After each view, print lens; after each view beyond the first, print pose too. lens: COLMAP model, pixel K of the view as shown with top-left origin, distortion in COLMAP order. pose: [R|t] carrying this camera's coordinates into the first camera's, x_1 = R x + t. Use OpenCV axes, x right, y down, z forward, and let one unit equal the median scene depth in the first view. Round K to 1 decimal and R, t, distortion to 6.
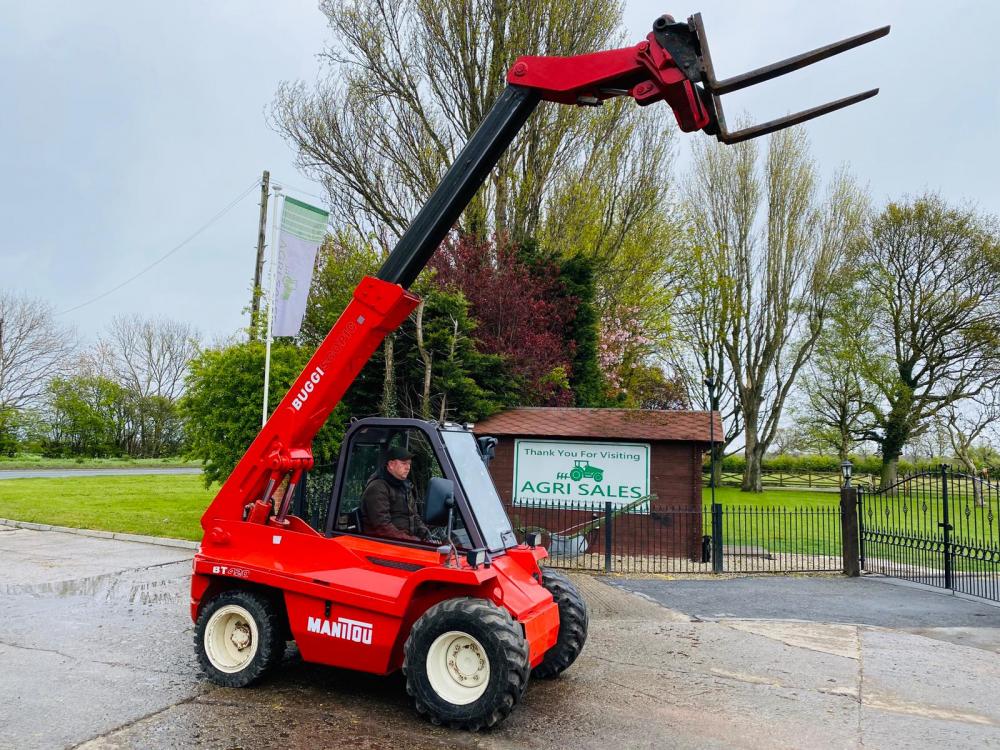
lens RADIAL K [[767.6, 0, 498.0], [0, 767.6, 373.9], [0, 0, 1]] dist [0.052190, -0.075158]
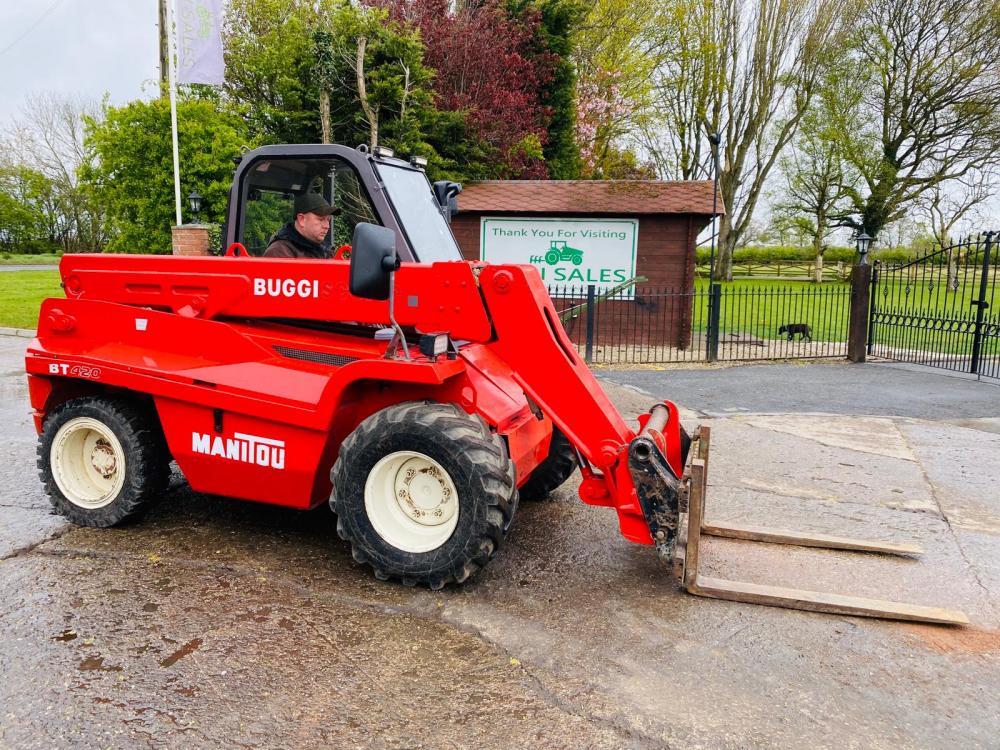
lens RADIAL K [[770.0, 0, 496.8], [0, 770.0, 374.2], [0, 0, 1]] dist [0.025135, -0.013267]
pose [[0.998865, -0.018748, 0.043787, -0.001455], [0.006747, 0.965703, 0.259560, 0.032569], [-0.047152, -0.258970, 0.964734, 0.125040]]
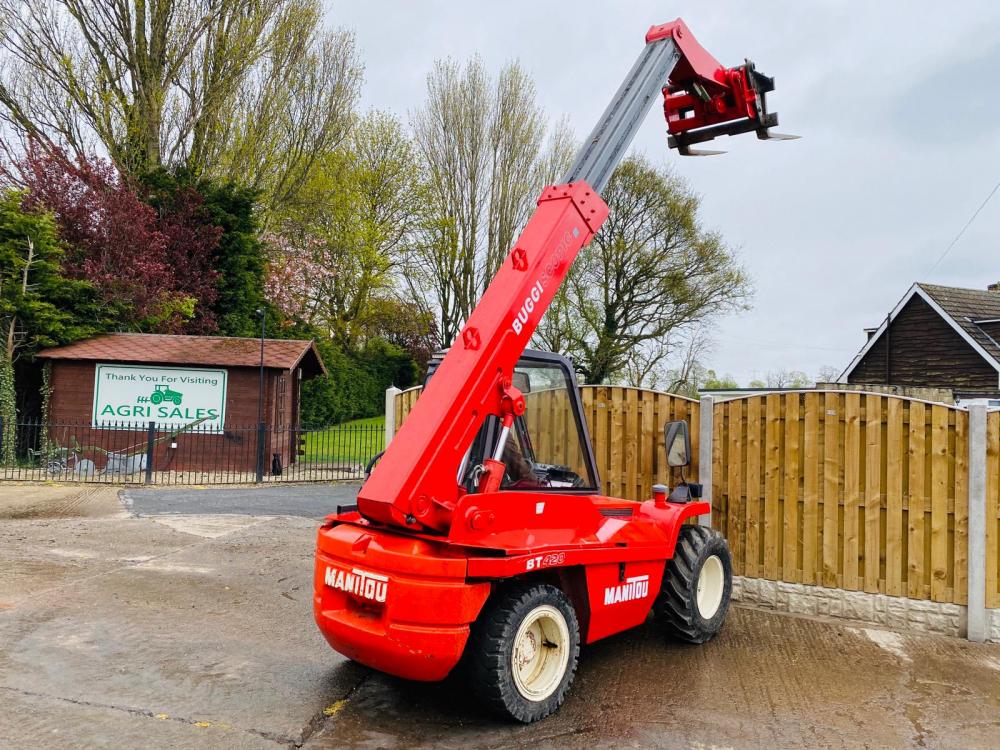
lens RADIAL K [[764.8, 0, 508.2], [0, 764.8, 371.7], [0, 0, 1]] dist [0.082186, -0.137225]
pose [[0.964897, 0.011387, 0.262382, 0.287228], [-0.033016, 0.996393, 0.078173, -0.003103], [-0.260546, -0.084092, 0.961792, -0.136282]]
